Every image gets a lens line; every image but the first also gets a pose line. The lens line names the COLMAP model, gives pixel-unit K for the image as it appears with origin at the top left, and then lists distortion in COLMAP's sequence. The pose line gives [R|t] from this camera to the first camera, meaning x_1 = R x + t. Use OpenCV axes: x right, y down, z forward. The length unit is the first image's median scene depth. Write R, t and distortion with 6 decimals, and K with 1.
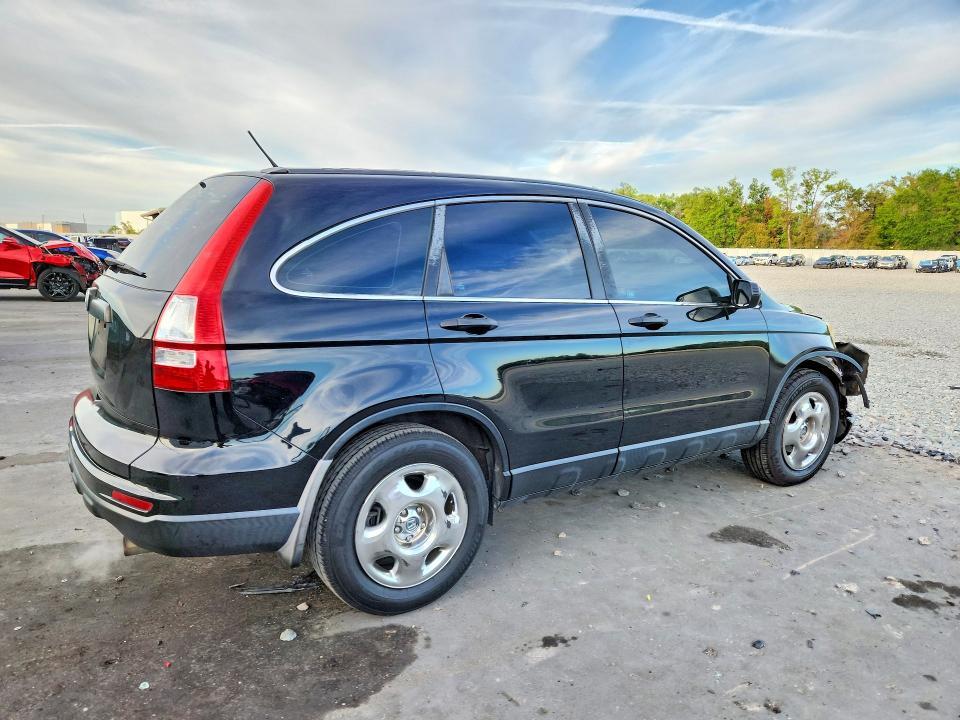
lens RADIAL K [[733.0, 0, 487.3], [0, 733.0, 358.5], [0, 0, 1]] dist [0.004325, -0.005347]
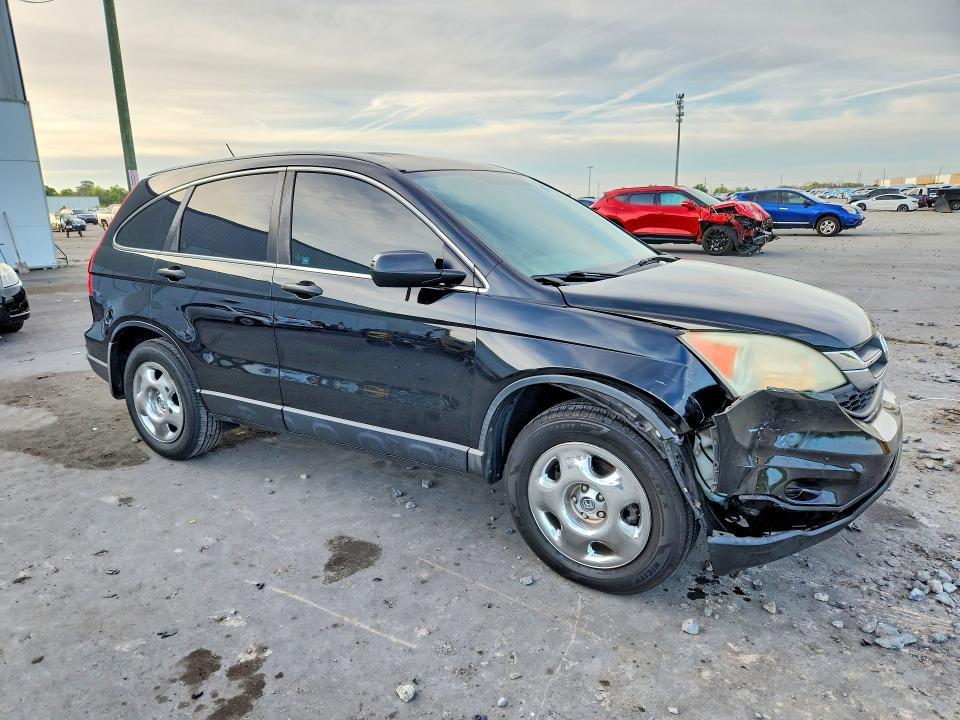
lens RADIAL K [[733.0, 0, 487.3], [0, 733.0, 358.5], [0, 0, 1]] dist [0.004325, -0.005347]
pose [[0.304521, 0.165054, -0.938096, 1.283906], [-0.105456, 0.984659, 0.139014, -0.127163], [0.946650, 0.056596, 0.317256, 0.965391]]
